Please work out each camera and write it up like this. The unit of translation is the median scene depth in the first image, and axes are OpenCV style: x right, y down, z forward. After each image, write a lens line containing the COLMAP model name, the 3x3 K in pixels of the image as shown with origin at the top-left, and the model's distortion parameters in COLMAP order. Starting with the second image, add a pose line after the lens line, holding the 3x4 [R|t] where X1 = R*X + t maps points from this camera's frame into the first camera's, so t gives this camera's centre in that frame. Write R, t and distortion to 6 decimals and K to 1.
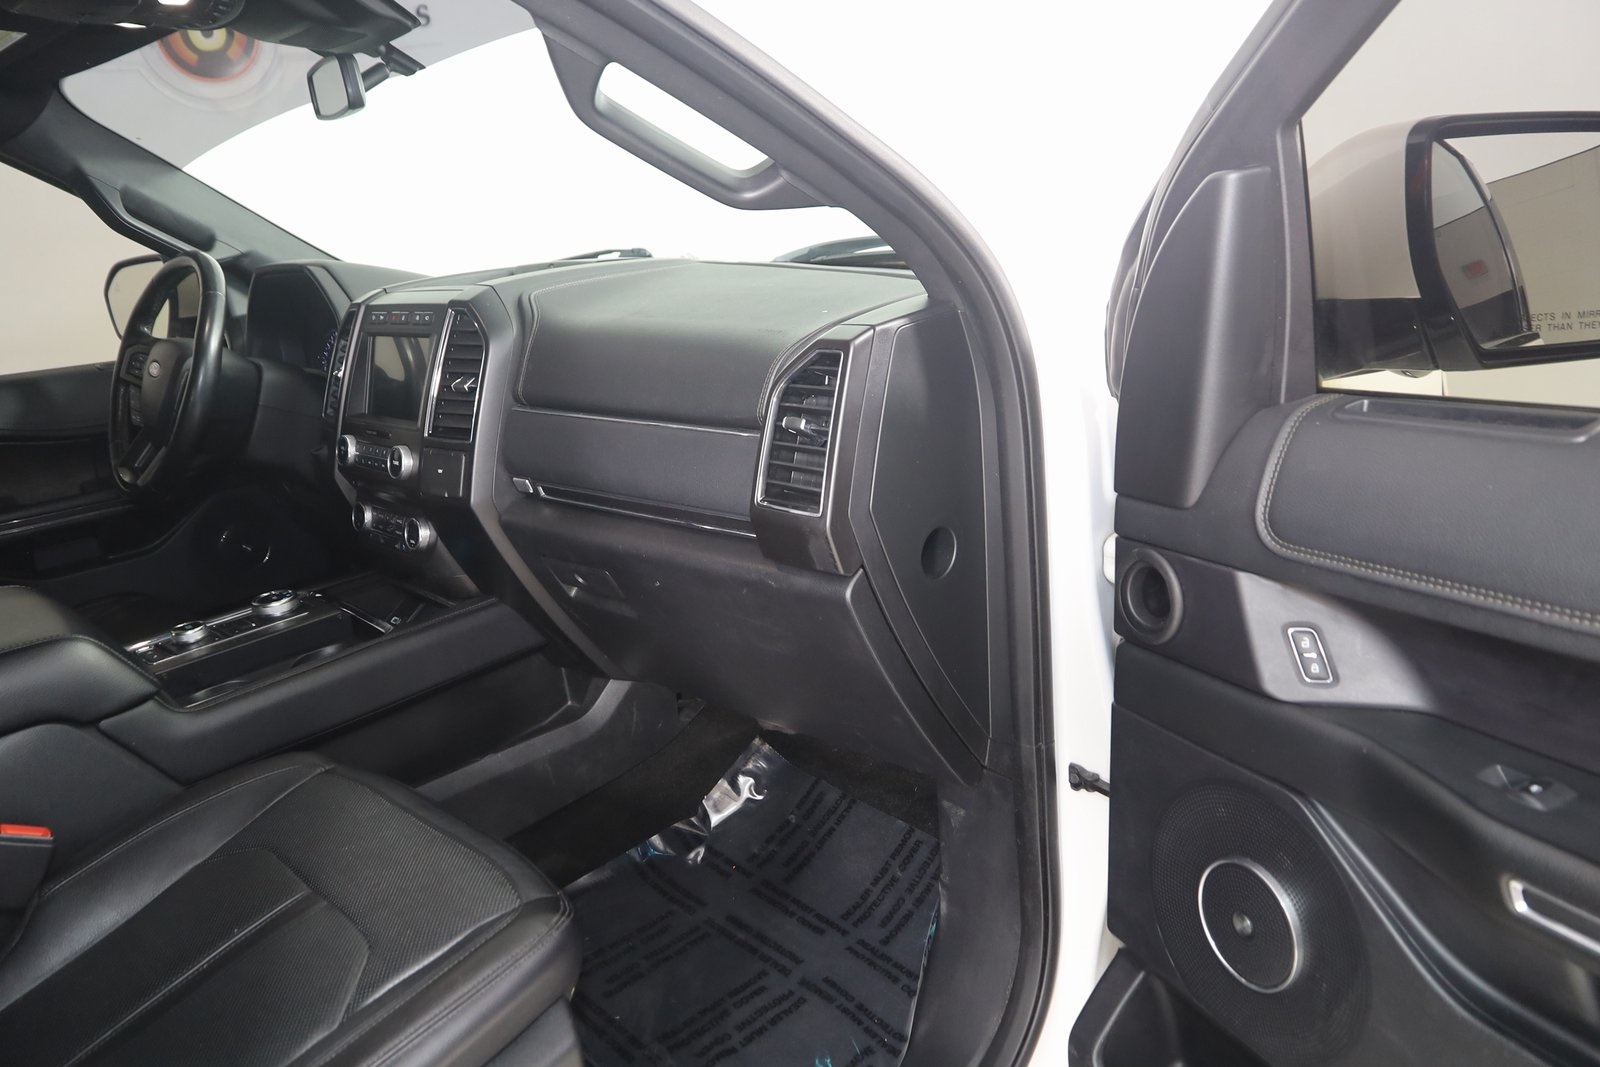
lens RADIAL K [[1098.8, 0, 792.6], [0, 1098.8, 540.7], [0, 0, 1]] dist [-0.106816, 0.058297]
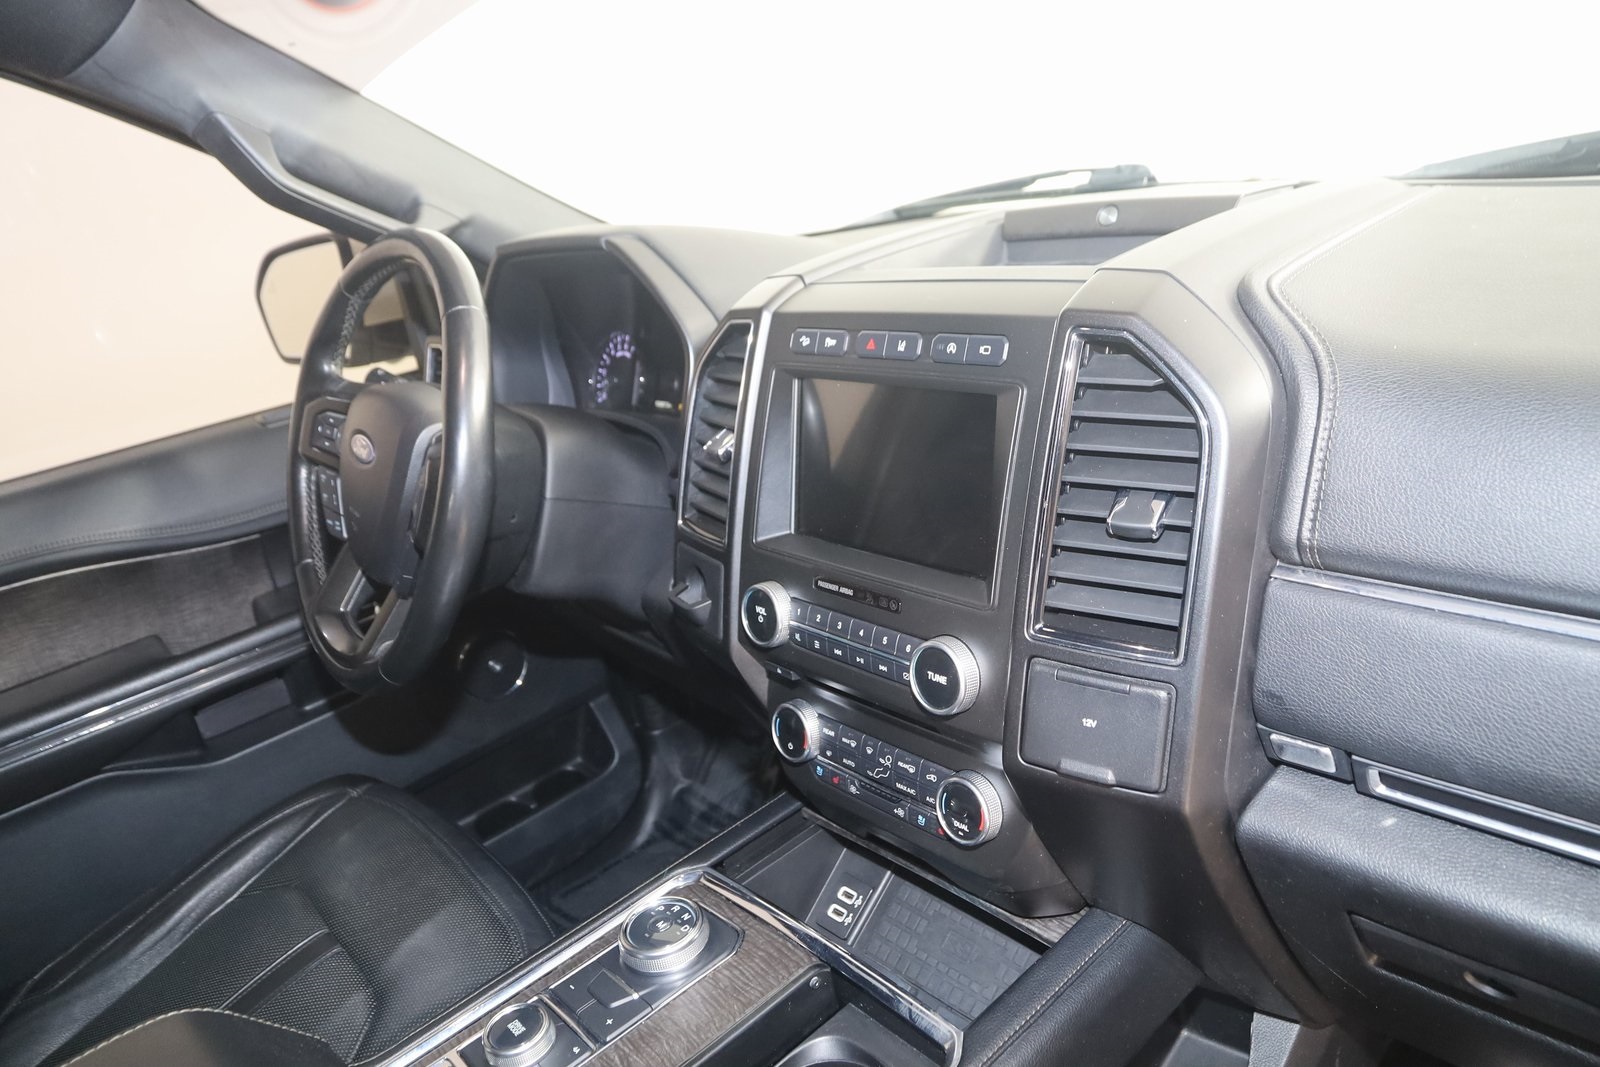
lens RADIAL K [[1098.8, 0, 810.4], [0, 1098.8, 540.9], [0, 0, 1]] dist [-0.106816, 0.058297]
pose [[0.992607, -0.053977, -0.108711, -0.348858], [0.061560, 0.995808, 0.067646, -0.155149], [0.104604, -0.073838, 0.991769, 0.520207]]
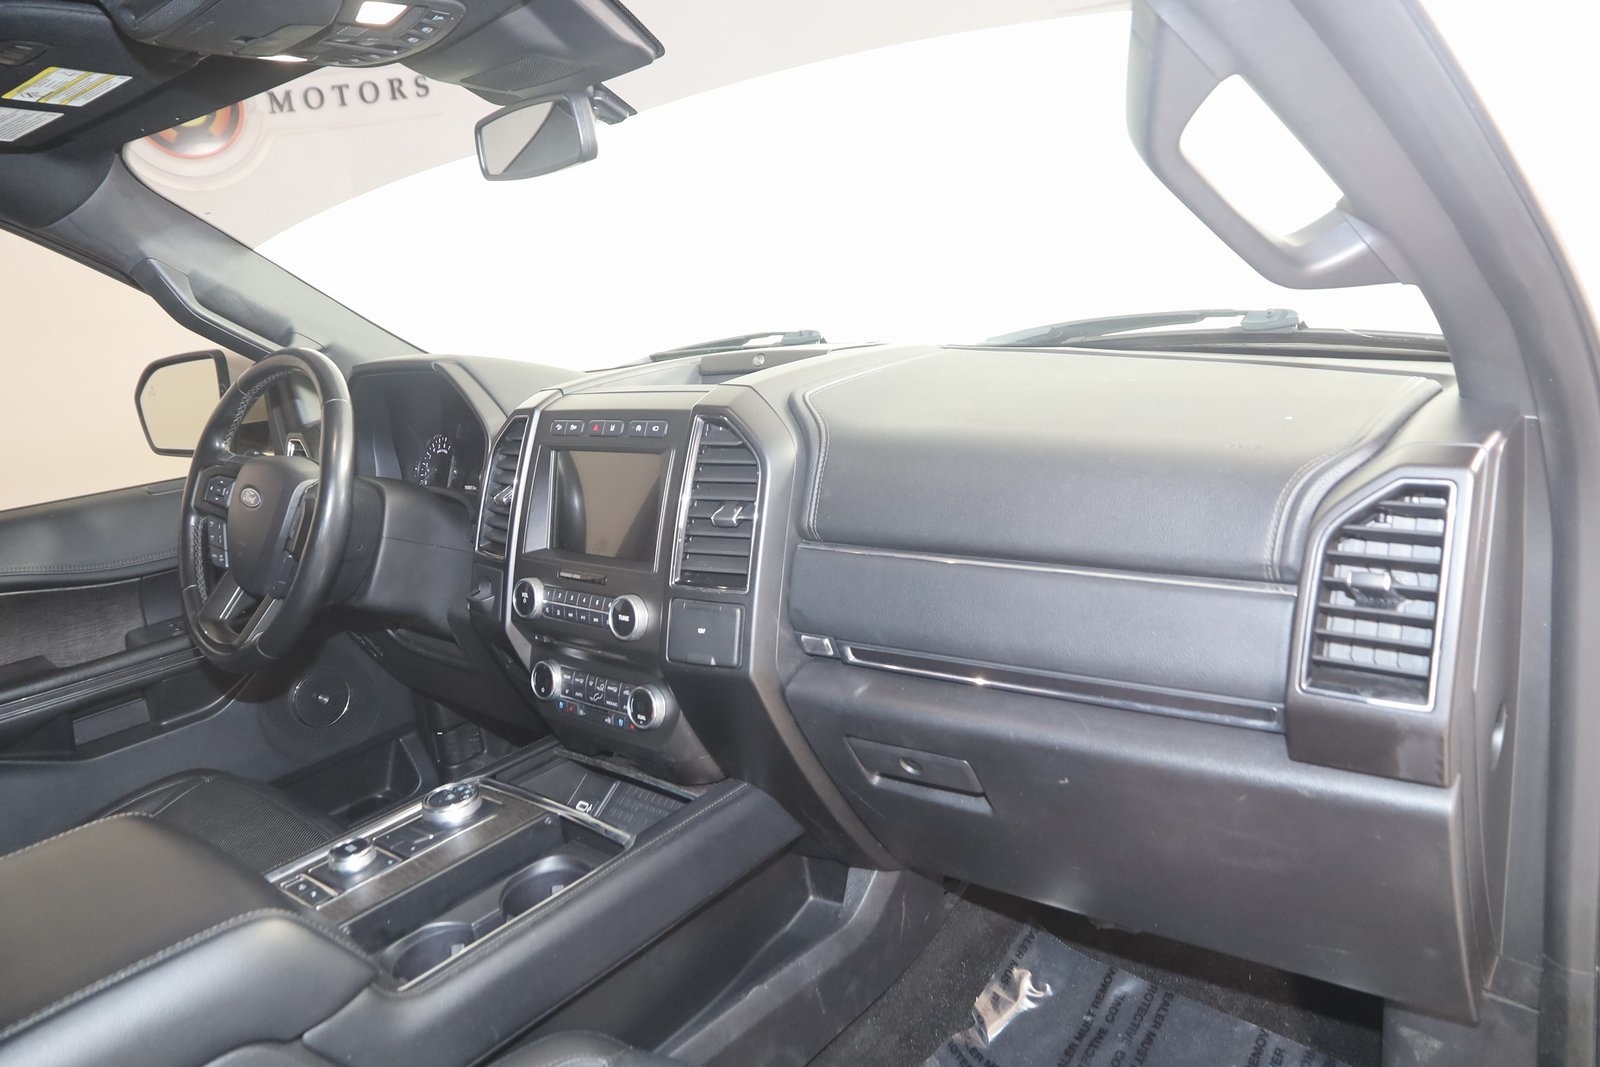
lens RADIAL K [[1098.8, 0, 809.8], [0, 1098.8, 535.9], [0, 0, 1]] dist [-0.106816, 0.058297]
pose [[0.997239, -0.040982, 0.061919, -0.267757], [0.045082, 0.996778, -0.066347, -0.068914], [-0.059000, 0.068955, 0.995874, 0.208674]]
